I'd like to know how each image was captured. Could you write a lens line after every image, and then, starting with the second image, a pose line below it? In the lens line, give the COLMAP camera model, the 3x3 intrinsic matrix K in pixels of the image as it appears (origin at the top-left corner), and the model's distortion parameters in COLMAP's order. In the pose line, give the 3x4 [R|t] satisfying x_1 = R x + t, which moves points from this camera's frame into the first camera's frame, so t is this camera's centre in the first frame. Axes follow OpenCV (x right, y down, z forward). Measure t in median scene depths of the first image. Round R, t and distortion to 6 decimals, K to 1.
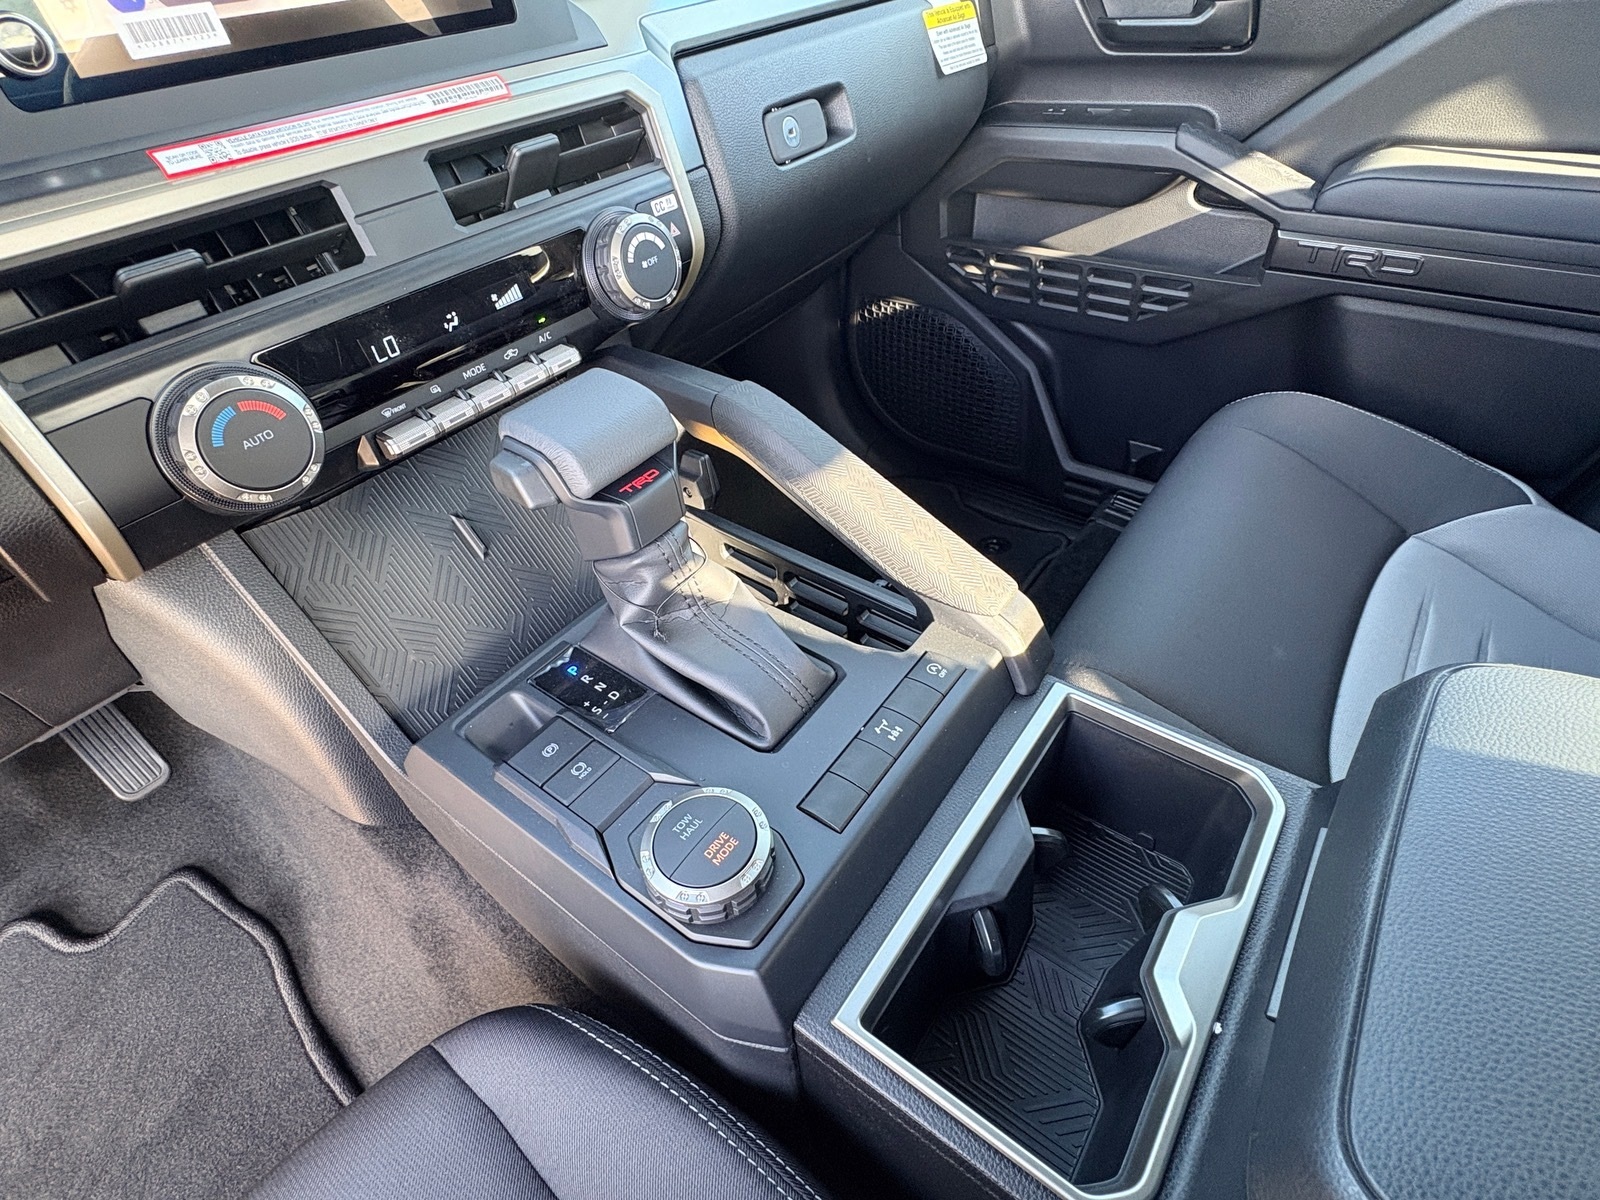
lens RADIAL K [[780.7, 0, 791.5], [0, 780.7, 595.3], [0, 0, 1]] dist [0.001299, -0.001063]
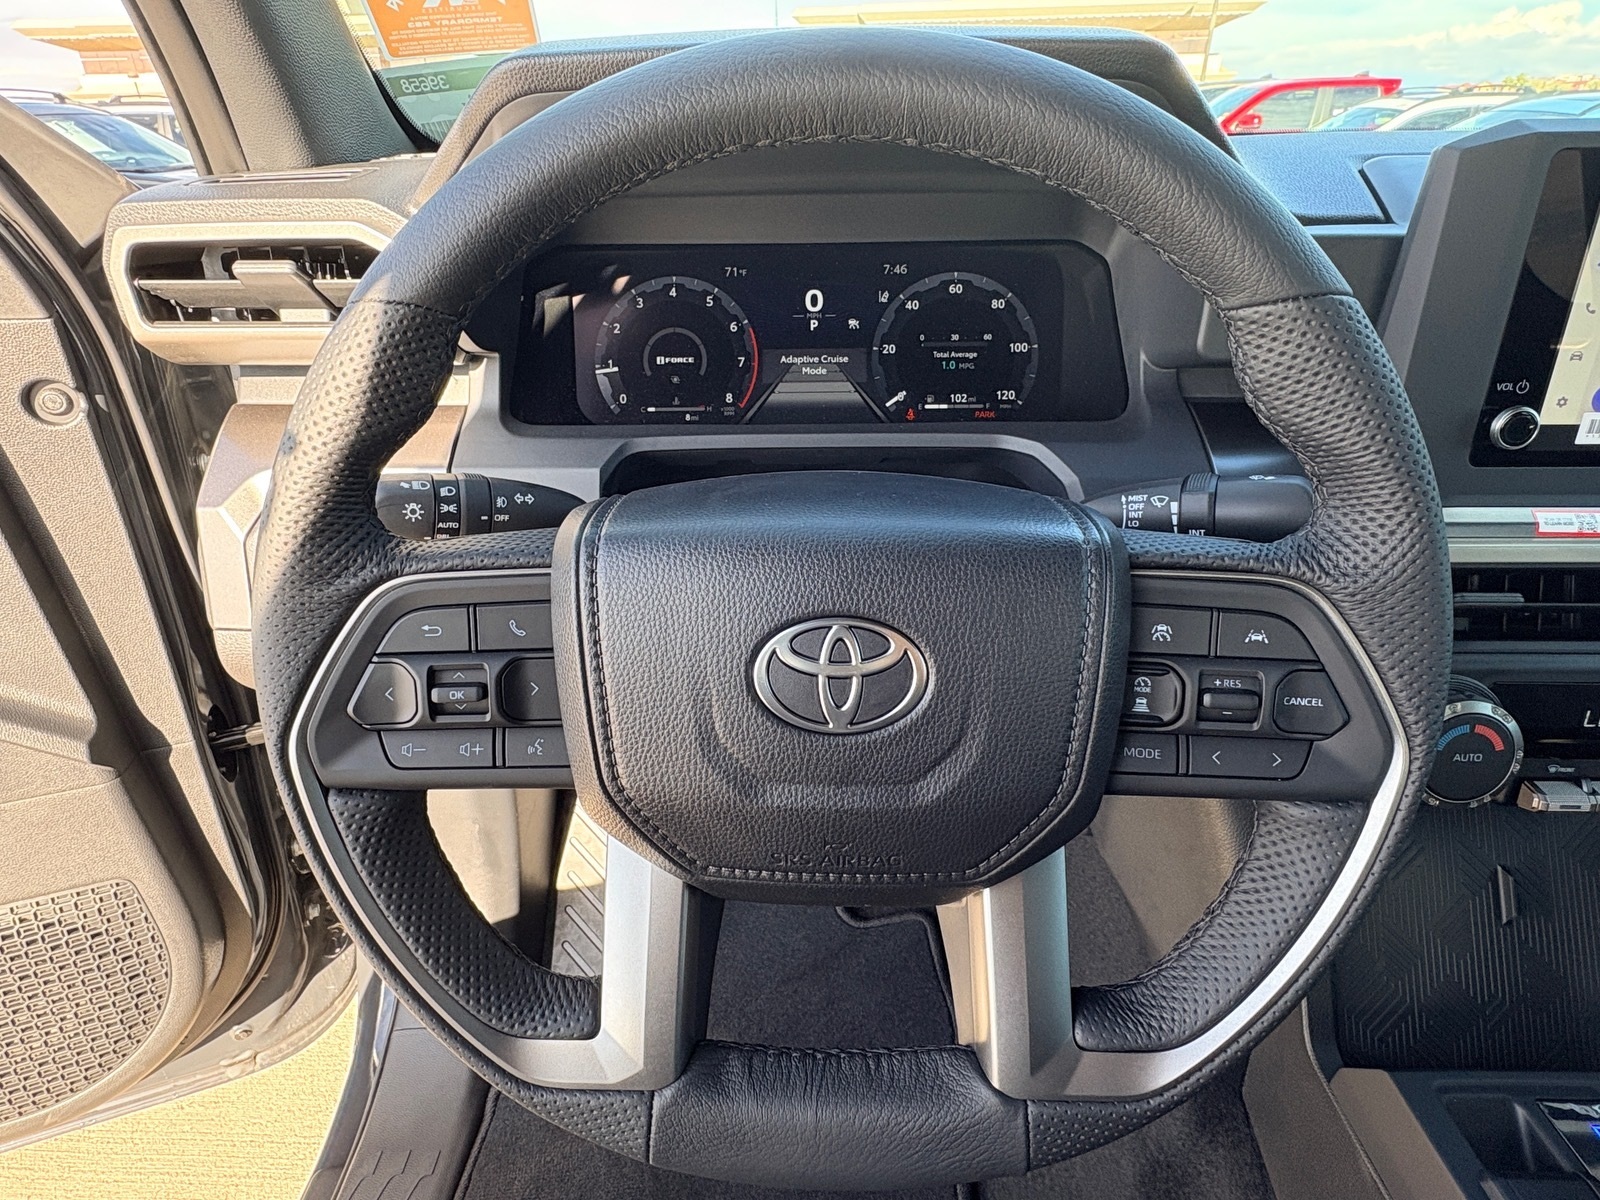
lens RADIAL K [[909.1, 0, 778.5], [0, 909.1, 599.9], [0, 0, 1]] dist [0.000104, 0.002615]
pose [[0.581160, 0.431571, -0.689927, -0.337654], [-0.563345, 0.825172, 0.041637, 0.075583], [0.587278, 0.364469, 0.722680, -0.393938]]
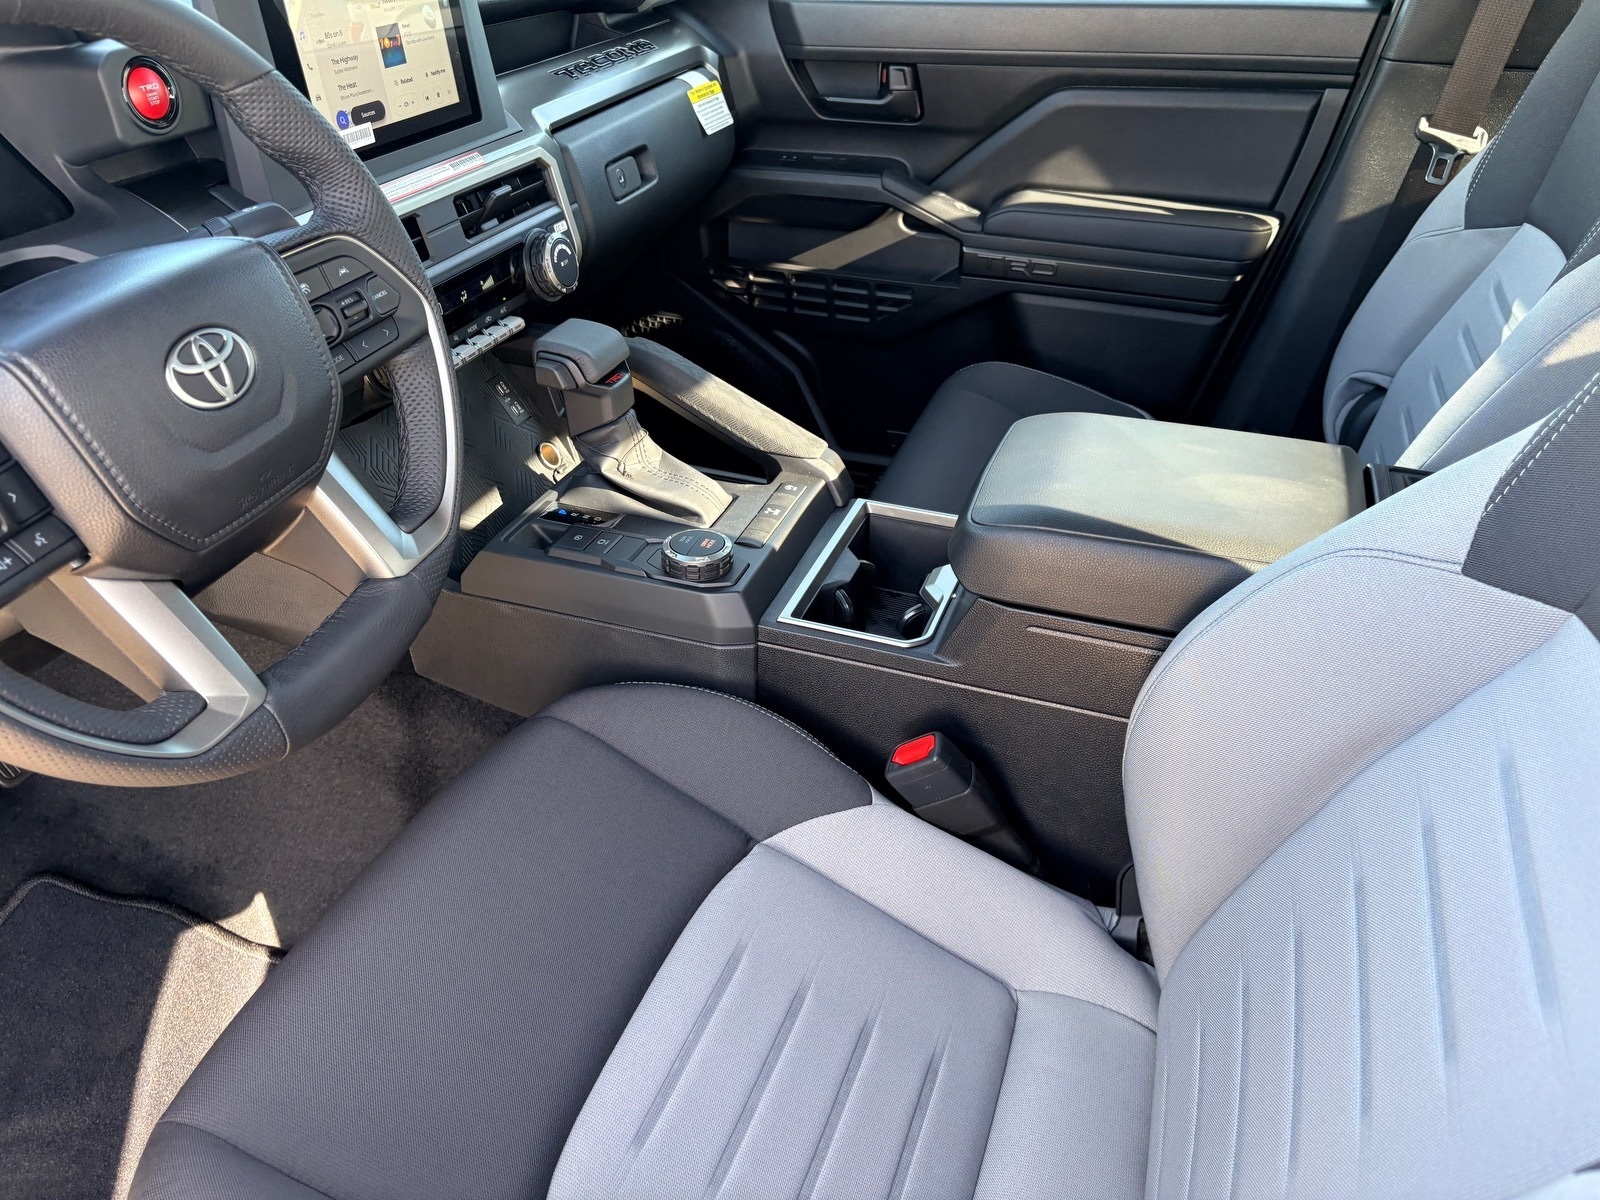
lens RADIAL K [[1212.3, 0, 796.7], [0, 1212.3, 600.6], [0, 0, 1]] dist [0.031160, -0.038729]
pose [[0.948327, -0.092770, 0.303429, -0.541887], [0.142839, 0.978741, -0.147184, 0.634404], [-0.283324, 0.182921, 0.941418, -1.244858]]
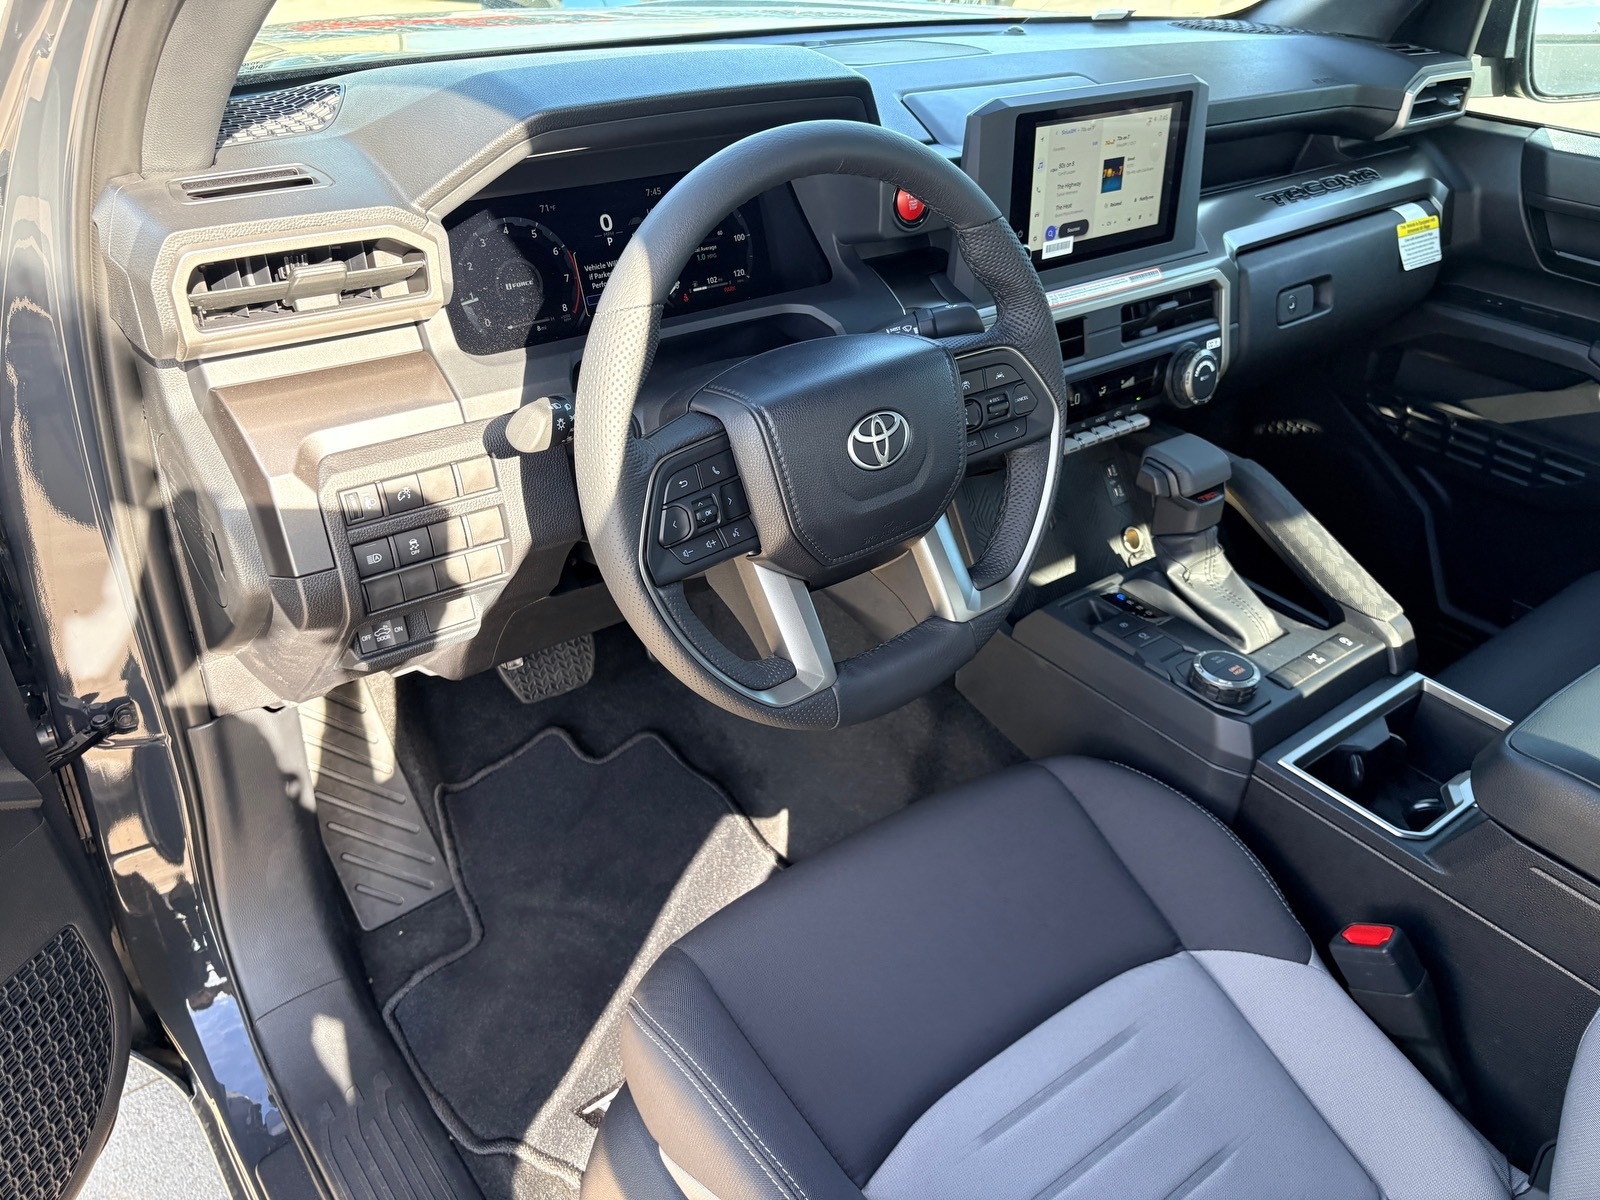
lens RADIAL K [[1212.3, 0, 797.7], [0, 1212.3, 611.6], [0, 0, 1]] dist [0.031160, -0.038729]
pose [[0.959931, 0.235518, -0.151869, -0.508294], [-0.255205, 0.958571, -0.126543, 0.596235], [0.115774, 0.160230, 0.980267, -1.552294]]
